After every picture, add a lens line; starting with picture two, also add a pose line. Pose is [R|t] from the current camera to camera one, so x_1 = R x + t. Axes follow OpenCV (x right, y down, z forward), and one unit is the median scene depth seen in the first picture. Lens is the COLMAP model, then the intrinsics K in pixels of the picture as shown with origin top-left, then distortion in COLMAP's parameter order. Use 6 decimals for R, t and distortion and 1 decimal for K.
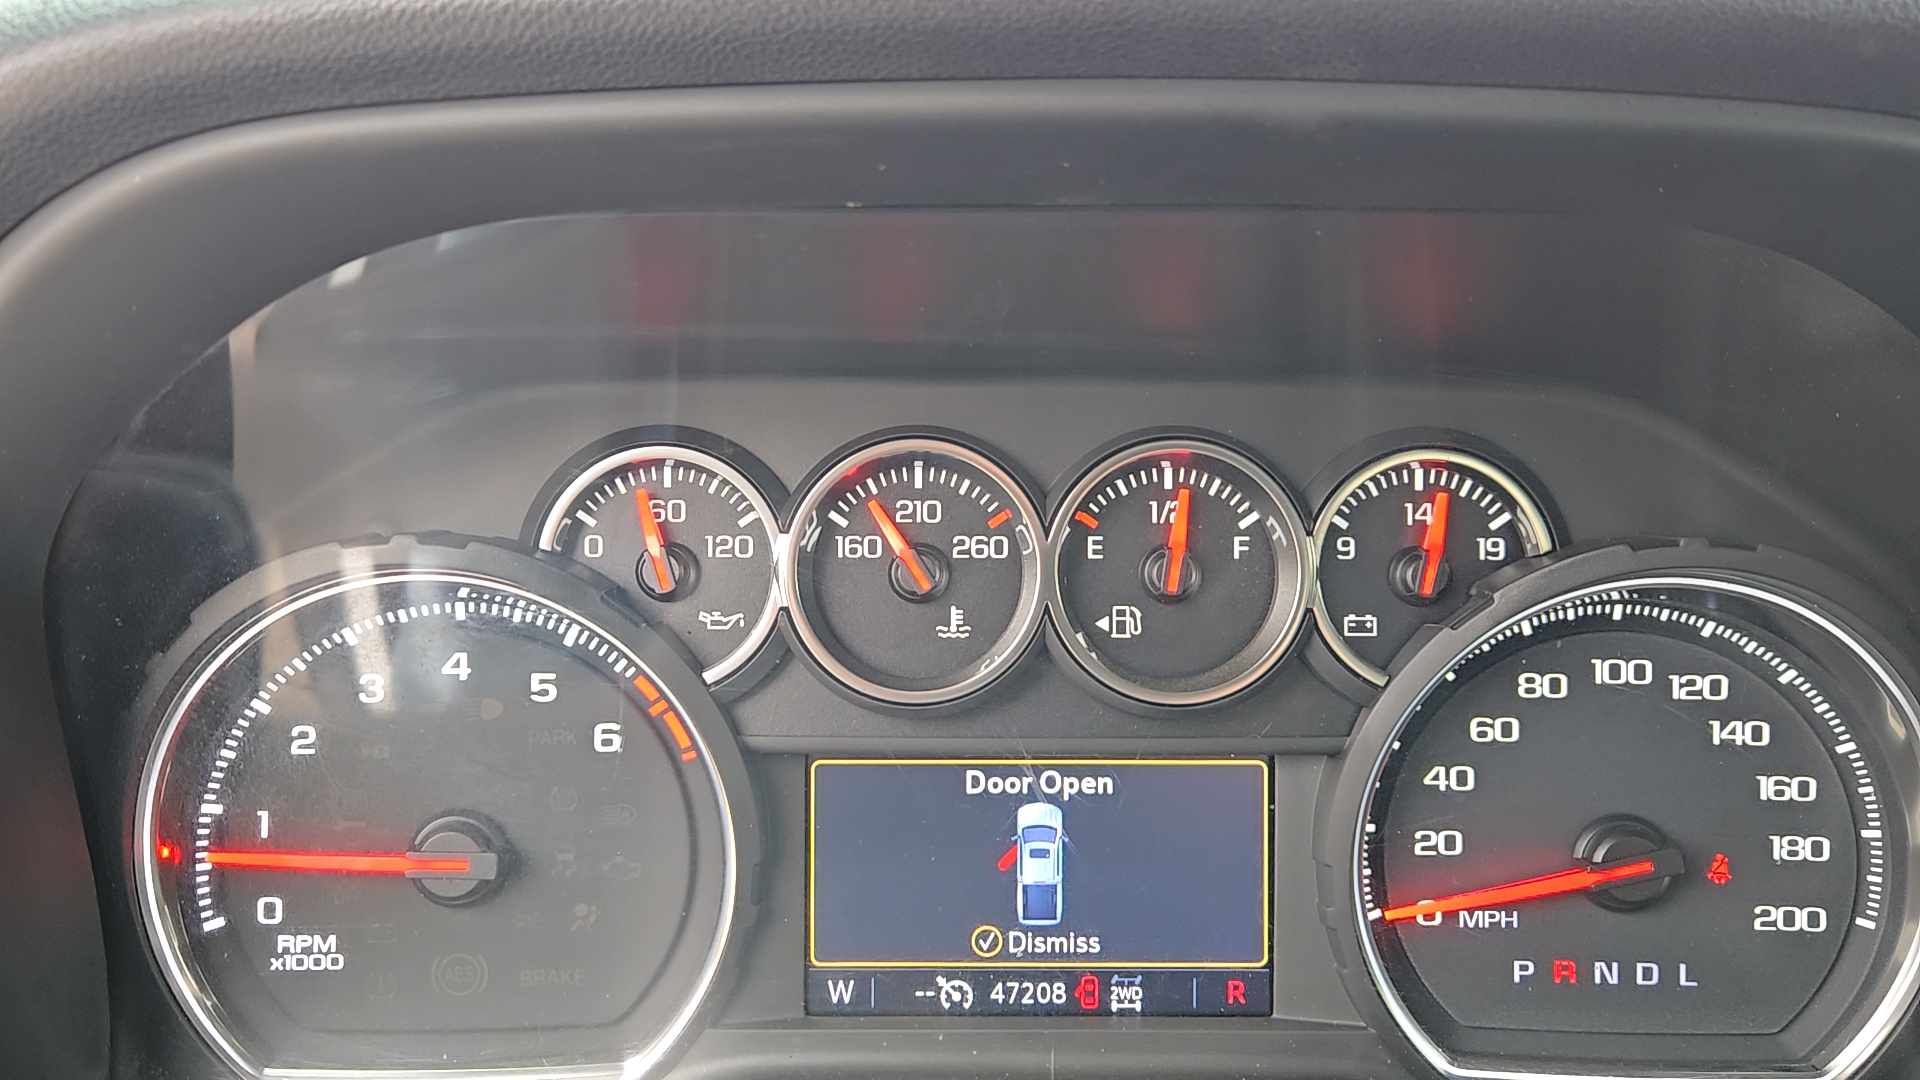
lens RADIAL K [[1608.1, 0, 983.5], [0, 1608.1, 524.7], [0, 0, 1]] dist [0.016685, -0.025378]
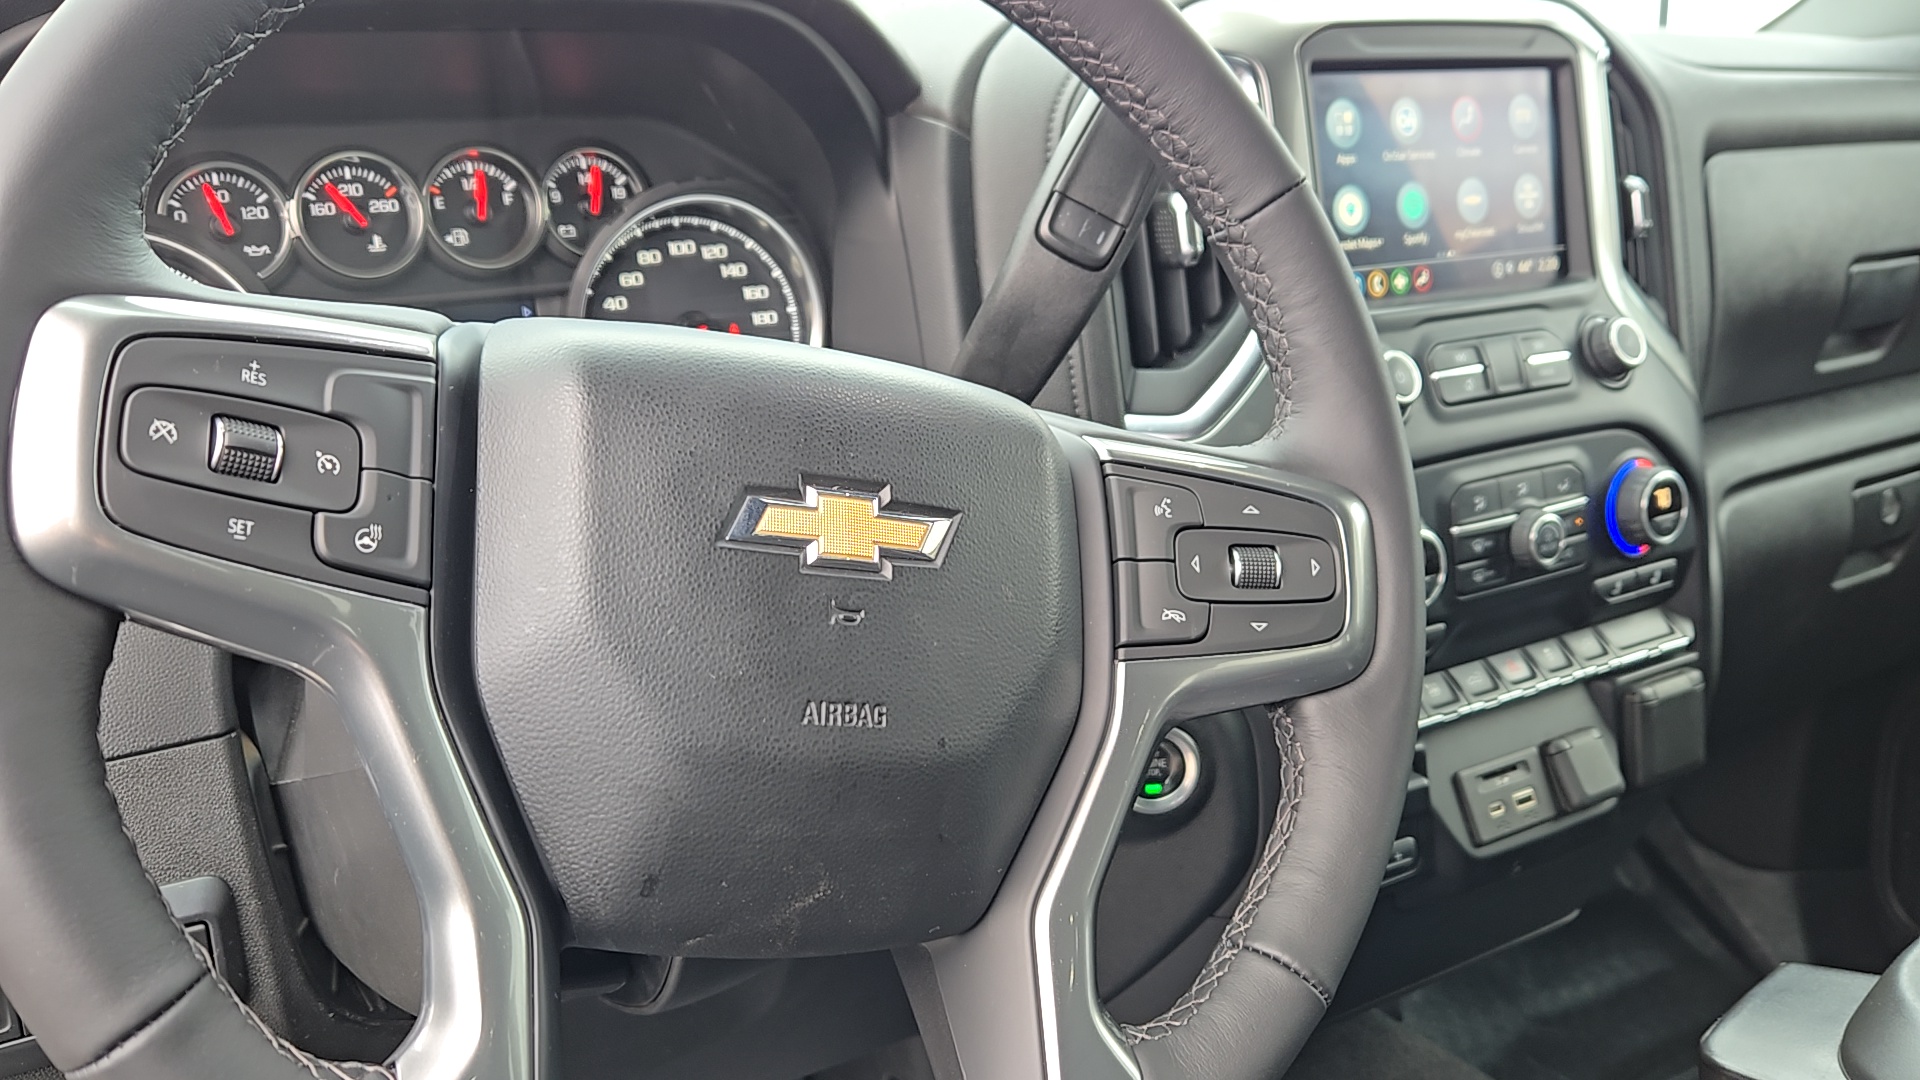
lens RADIAL K [[1608.1, 0, 956.5], [0, 1608.1, 527.5], [0, 0, 1]] dist [0.016685, -0.025378]
pose [[0.847909, -0.161257, 0.505021, -0.488773], [0.124644, 0.986551, 0.105740, 0.293628], [-0.515280, -0.026710, 0.856605, -1.161653]]
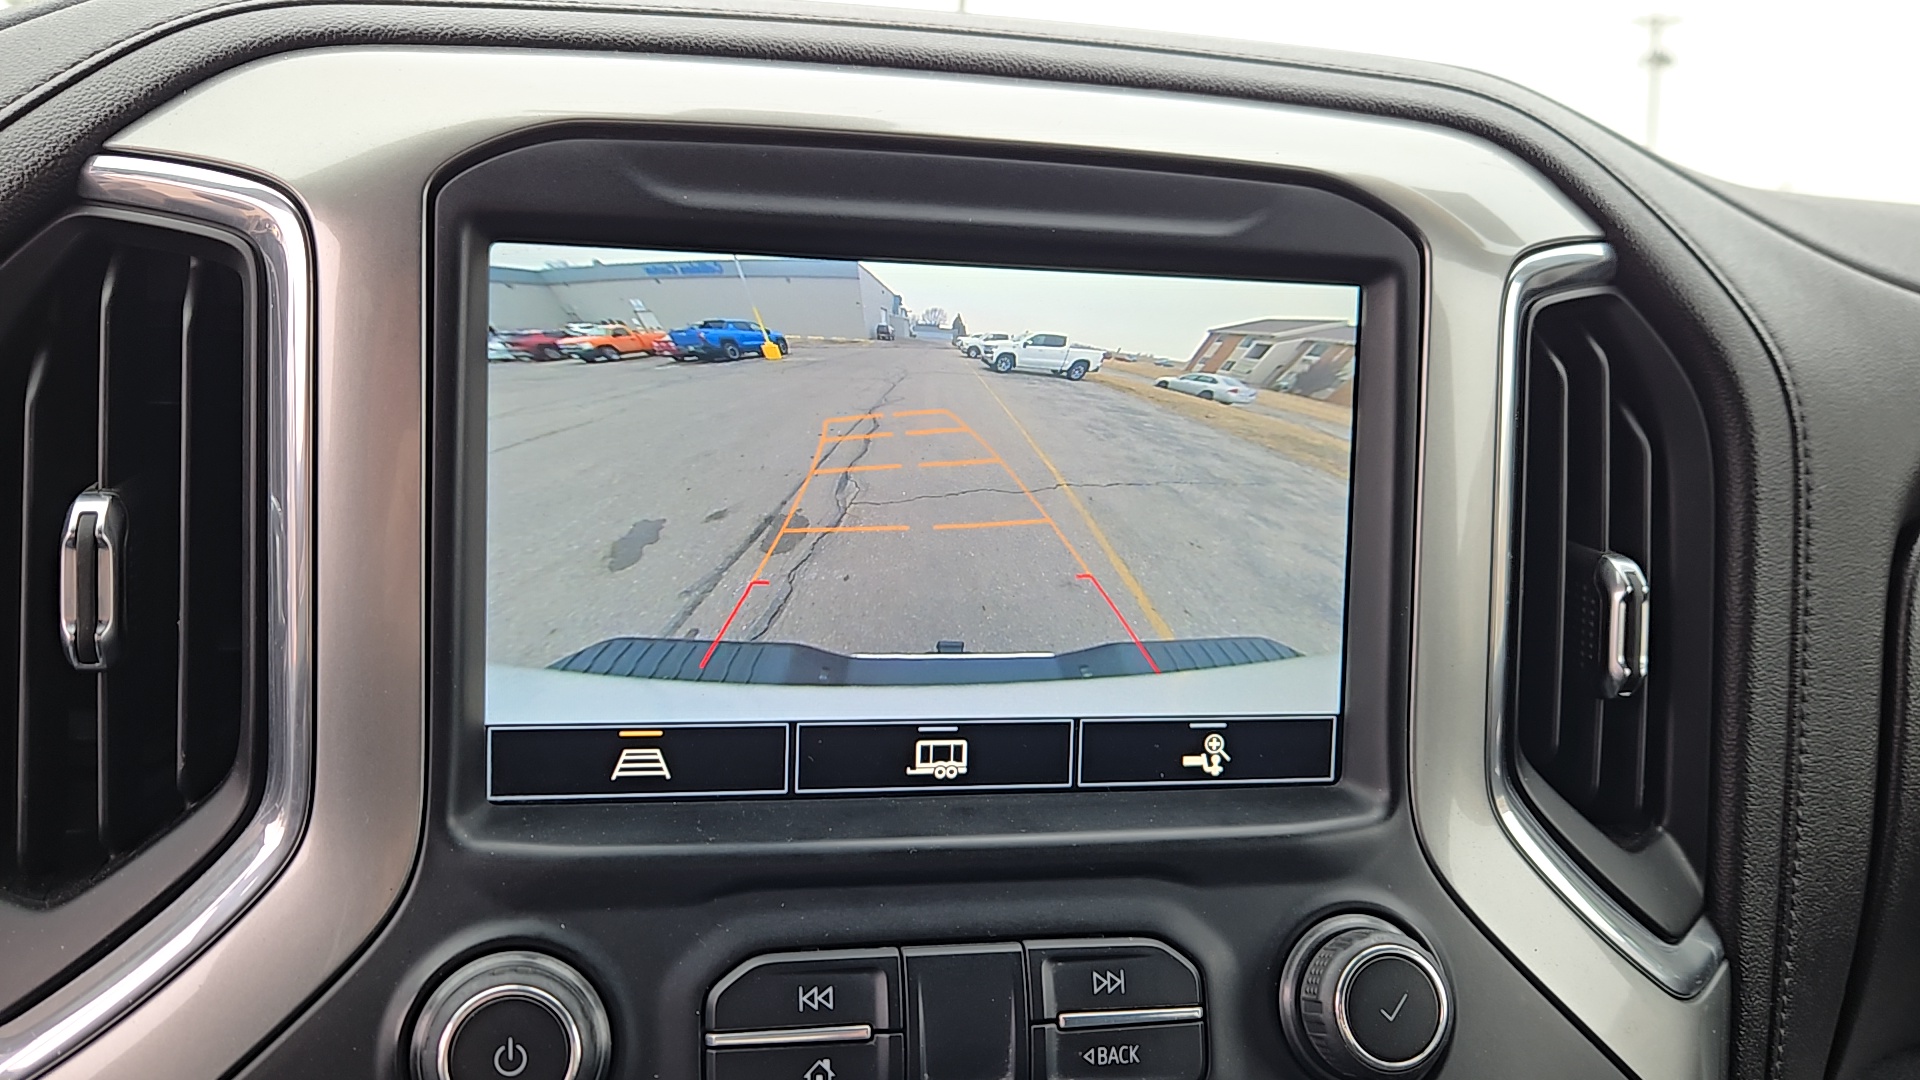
lens RADIAL K [[1608.1, 0, 948.4], [0, 1608.1, 546.6], [0, 0, 1]] dist [0.016685, -0.025378]
pose [[0.976490, 0.009547, 0.215352, 1.276226], [-0.020222, 0.998670, 0.047421, 0.084324], [-0.214612, -0.050661, 0.975385, -0.396932]]
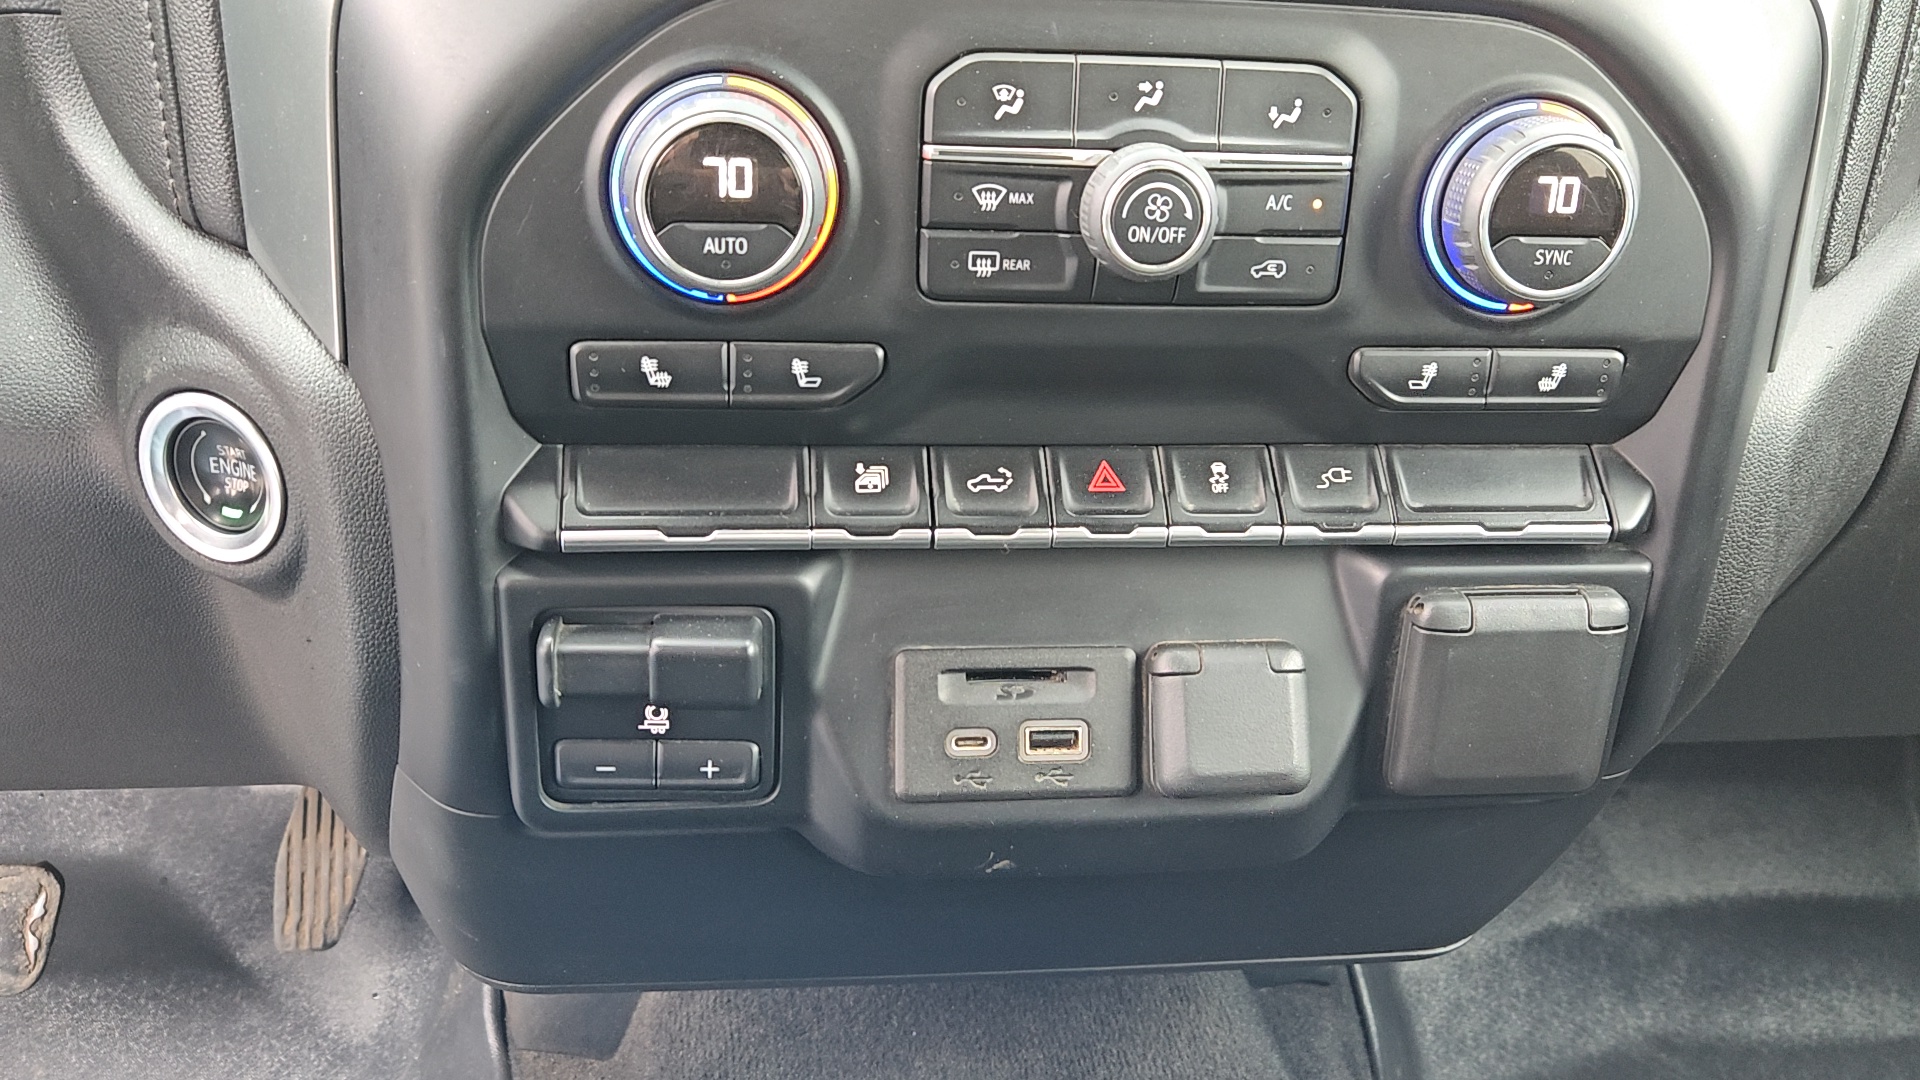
lens RADIAL K [[1608.1, 0, 957.2], [0, 1608.1, 532.4], [0, 0, 1]] dist [0.016685, -0.025378]
pose [[0.990262, -0.008621, 0.138948, 1.210125], [-0.032391, 0.956422, 0.290186, 0.573571], [-0.135394, -0.291861, 0.946829, -0.601283]]
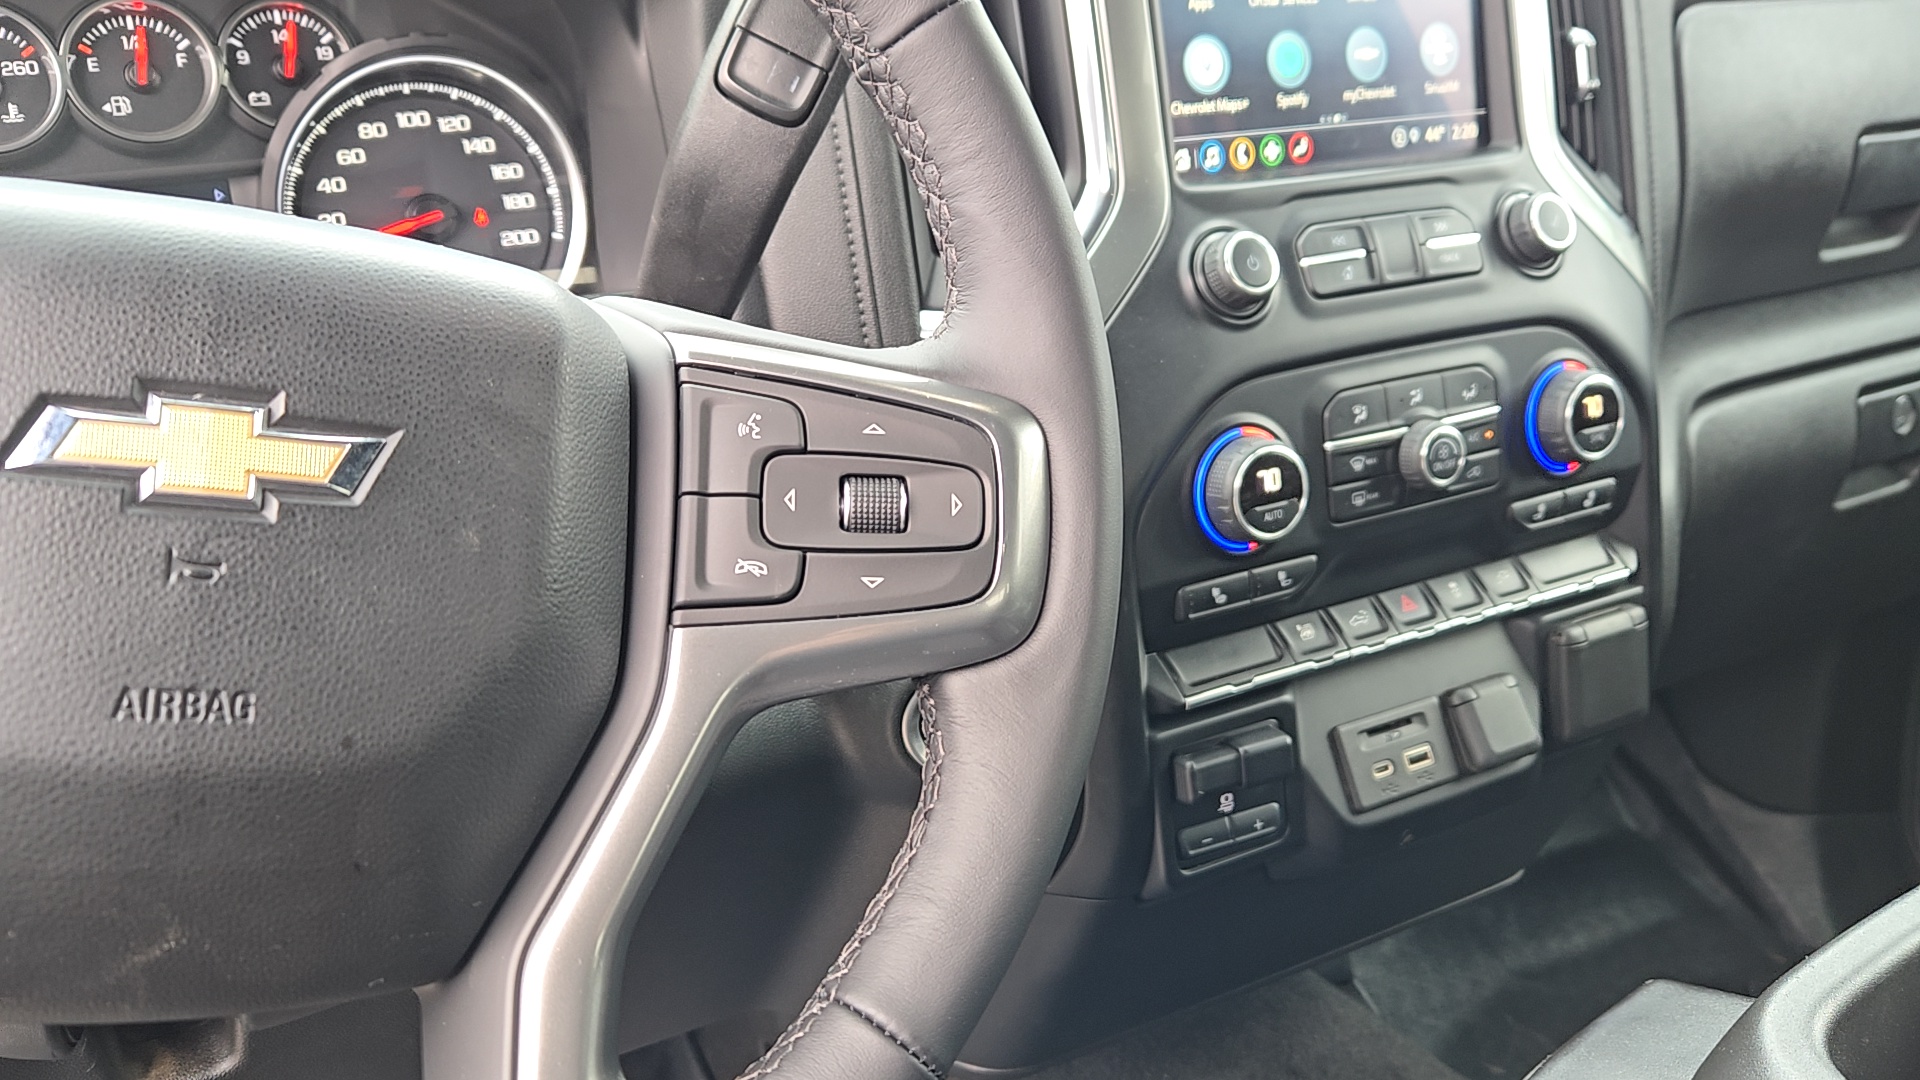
lens RADIAL K [[1608.1, 0, 955.5], [0, 1608.1, 521.6], [0, 0, 1]] dist [0.016685, -0.025378]
pose [[0.871619, -0.187023, 0.453103, -0.001825], [0.132700, 0.979865, 0.149179, 0.371197], [-0.471880, -0.069900, 0.878887, -1.063649]]
